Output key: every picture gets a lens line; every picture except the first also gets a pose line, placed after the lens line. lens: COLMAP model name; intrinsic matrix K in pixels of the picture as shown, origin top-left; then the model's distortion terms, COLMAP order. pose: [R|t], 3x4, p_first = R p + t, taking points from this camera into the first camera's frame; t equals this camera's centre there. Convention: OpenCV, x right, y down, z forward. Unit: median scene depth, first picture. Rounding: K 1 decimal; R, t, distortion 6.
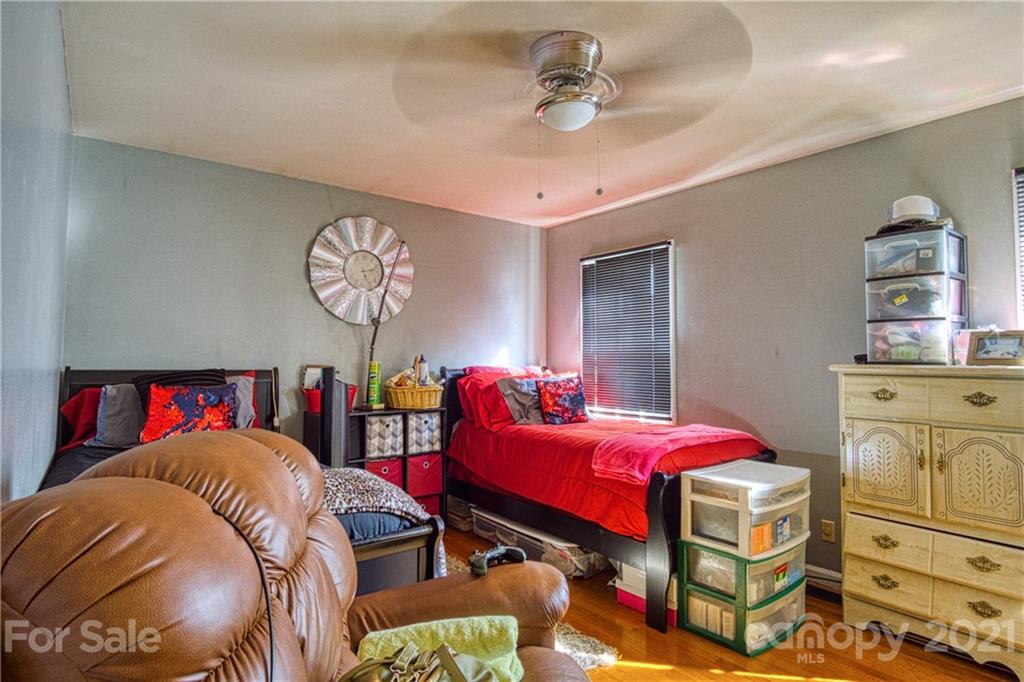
lens RADIAL K [[546.7, 0, 510.0], [0, 546.7, 338.2], [0, 0, 1]] dist [-0.035121, 0.008928]
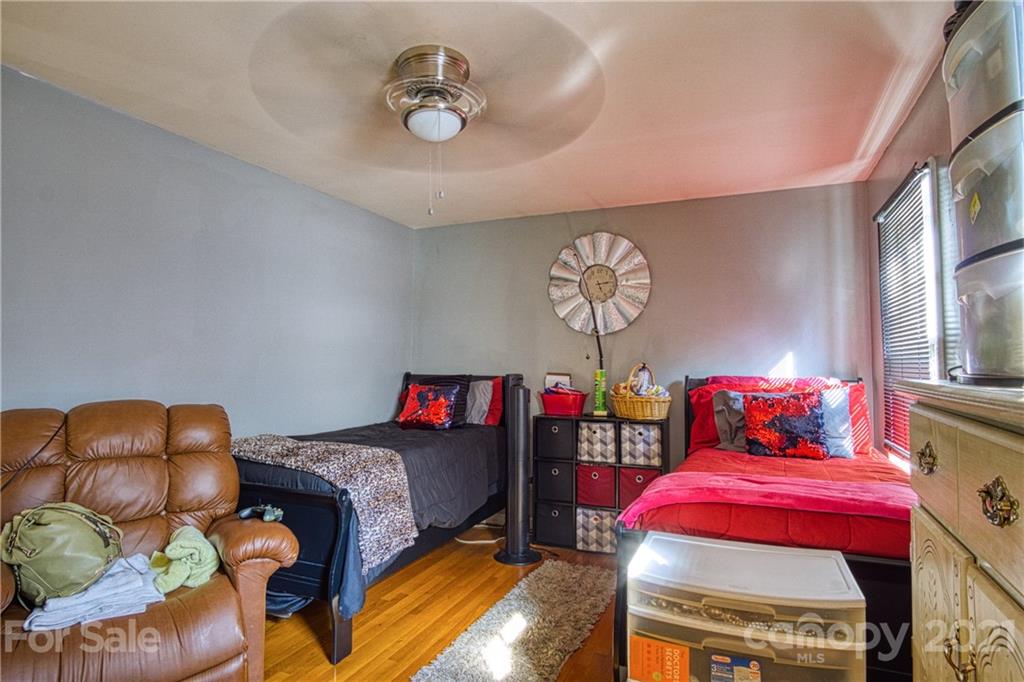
lens RADIAL K [[546.7, 0, 511.8], [0, 546.7, 338.9], [0, 0, 1]] dist [-0.035121, 0.008928]
pose [[0.473968, -0.047390, -0.879266, 0.589271], [0.030906, 0.998831, -0.037174, 0.017823], [0.880000, -0.009555, 0.474878, 0.360809]]
